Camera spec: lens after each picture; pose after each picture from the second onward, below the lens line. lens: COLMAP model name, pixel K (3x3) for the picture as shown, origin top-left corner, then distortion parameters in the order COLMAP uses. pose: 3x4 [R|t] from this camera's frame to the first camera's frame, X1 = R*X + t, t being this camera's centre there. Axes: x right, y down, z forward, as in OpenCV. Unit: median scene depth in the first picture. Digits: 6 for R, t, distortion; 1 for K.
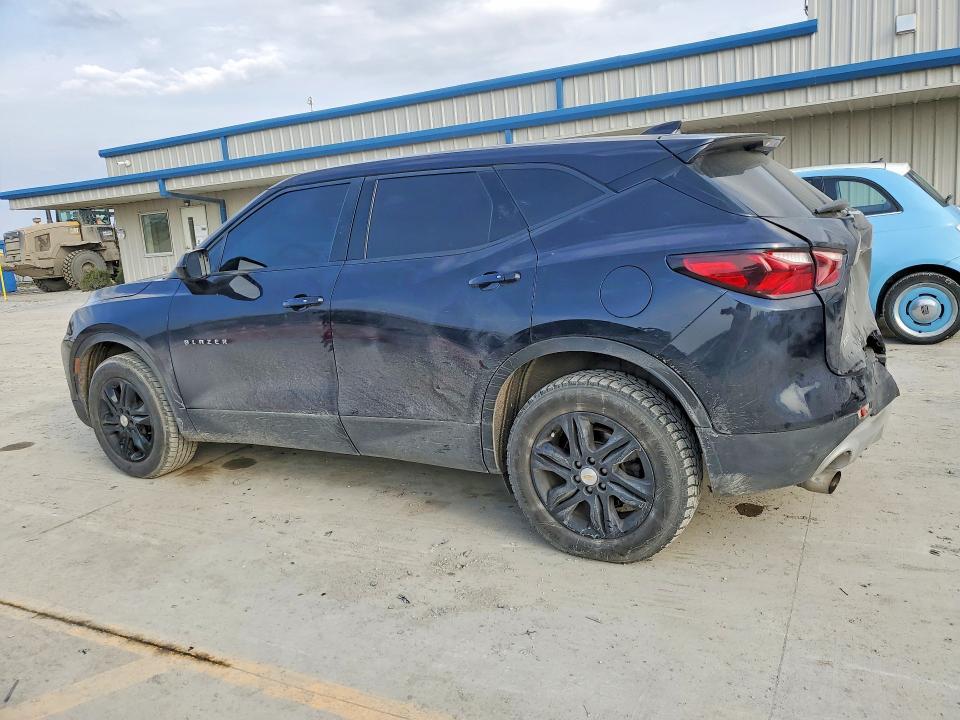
lens RADIAL K [[750.9, 0, 480.0], [0, 750.9, 360.0], [0, 0, 1]] dist [0.017400, 0.009418]
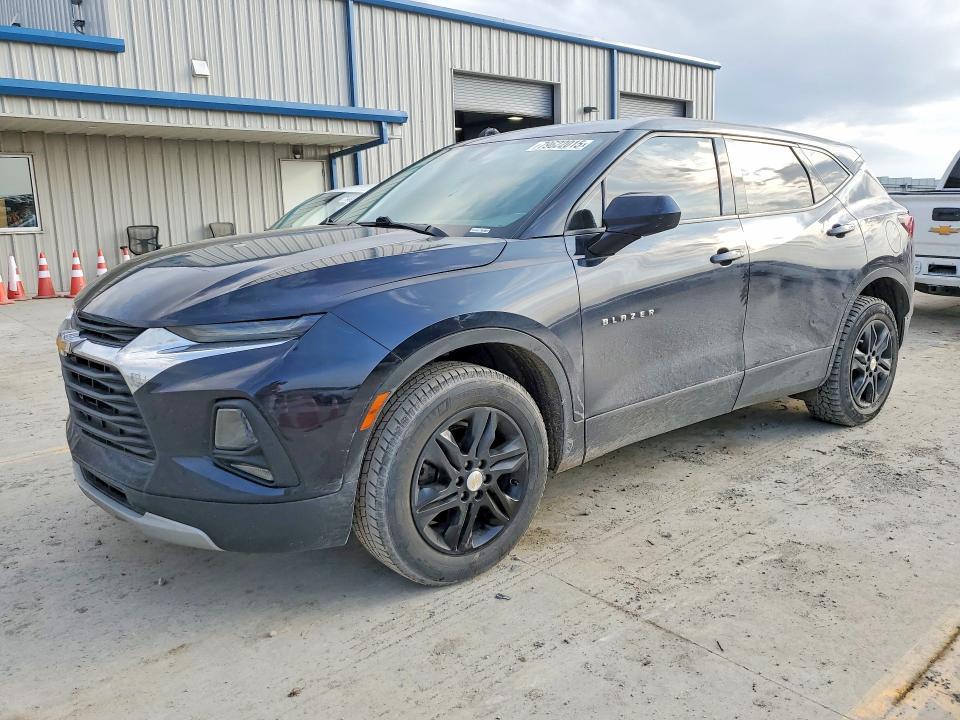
lens RADIAL K [[750.9, 0, 480.0], [0, 750.9, 360.0], [0, 0, 1]] dist [0.017400, 0.009418]
pose [[0.343871, -0.109027, 0.932666, -1.155340], [0.166165, 0.984627, 0.053837, -0.048063], [-0.924198, 0.136464, 0.356701, 0.904820]]
